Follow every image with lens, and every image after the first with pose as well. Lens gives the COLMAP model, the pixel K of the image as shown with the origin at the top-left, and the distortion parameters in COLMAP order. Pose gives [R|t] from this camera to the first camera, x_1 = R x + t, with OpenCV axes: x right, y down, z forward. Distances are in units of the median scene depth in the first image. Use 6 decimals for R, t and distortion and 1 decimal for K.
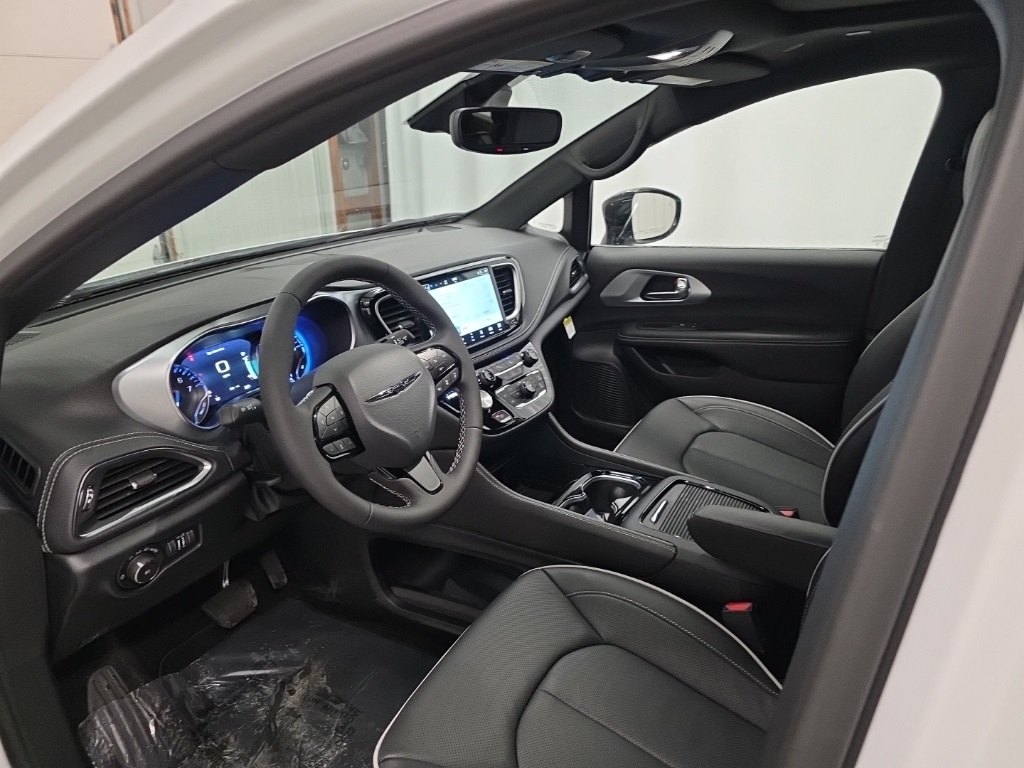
lens RADIAL K [[678.2, 0, 509.5], [0, 678.2, 389.6], [0, 0, 1]] dist [0.049084, -0.038496]
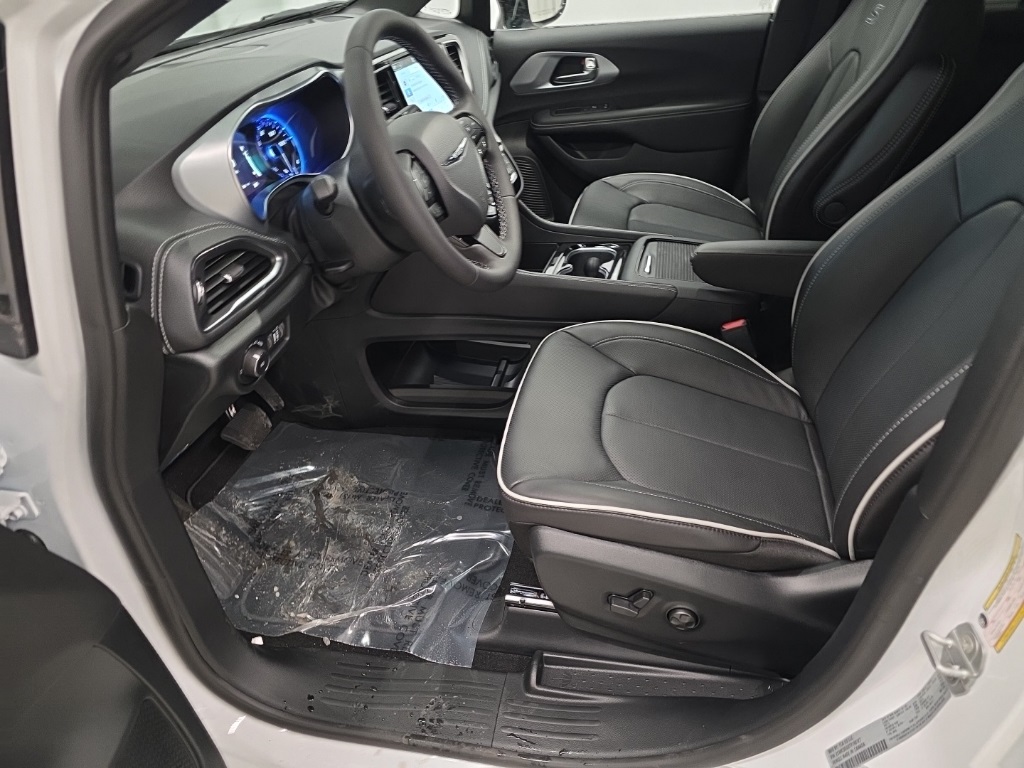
lens RADIAL K [[678.2, 0, 516.9], [0, 678.2, 378.9], [0, 0, 1]] dist [0.049084, -0.038496]
pose [[0.948950, -0.187867, 0.253375, -0.303147], [0.129544, 0.964533, 0.229989, 0.075434], [-0.287596, -0.185425, 0.939631, -0.024060]]
